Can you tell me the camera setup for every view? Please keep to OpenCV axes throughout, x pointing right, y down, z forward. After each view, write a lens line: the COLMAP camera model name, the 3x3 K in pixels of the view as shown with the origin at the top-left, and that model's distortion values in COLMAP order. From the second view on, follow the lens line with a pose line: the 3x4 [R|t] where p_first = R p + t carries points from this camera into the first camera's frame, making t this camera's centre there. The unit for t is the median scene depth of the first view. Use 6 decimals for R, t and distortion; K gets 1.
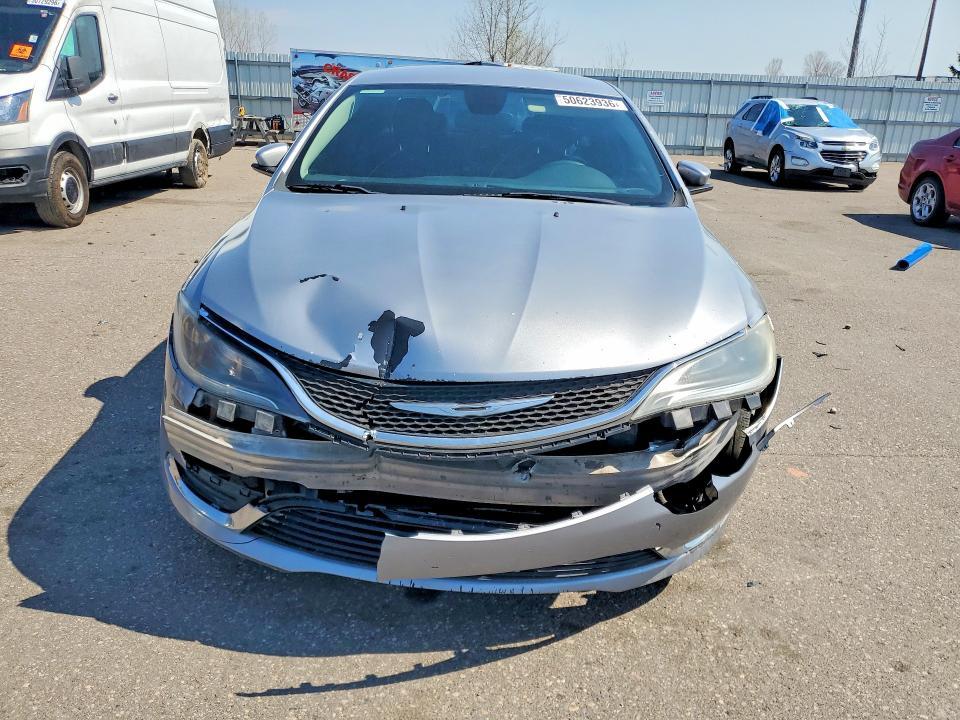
lens RADIAL K [[758.9, 0, 480.0], [0, 758.9, 360.0], [0, 0, 1]] dist [0.003388, -0.006766]
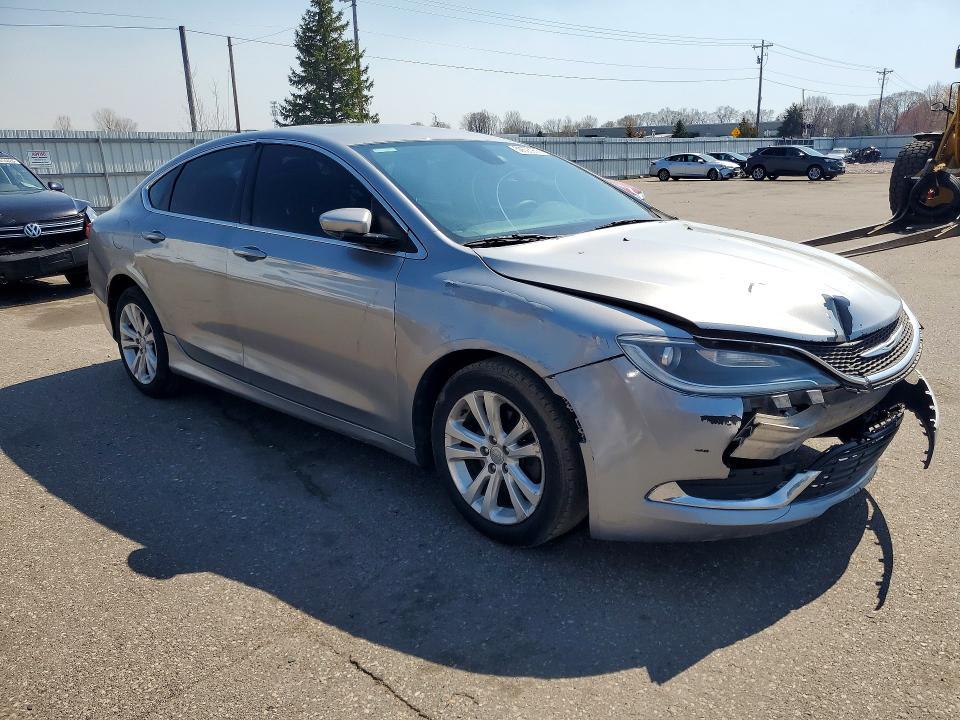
lens RADIAL K [[735.7, 0, 480.0], [0, 735.7, 360.0], [0, 0, 1]] dist [0.053863, 0.002317]
pose [[0.681599, -0.247921, 0.688446, -0.915868], [0.289988, 0.955336, 0.056929, -0.127127], [-0.671811, 0.160839, 0.723050, 0.291642]]
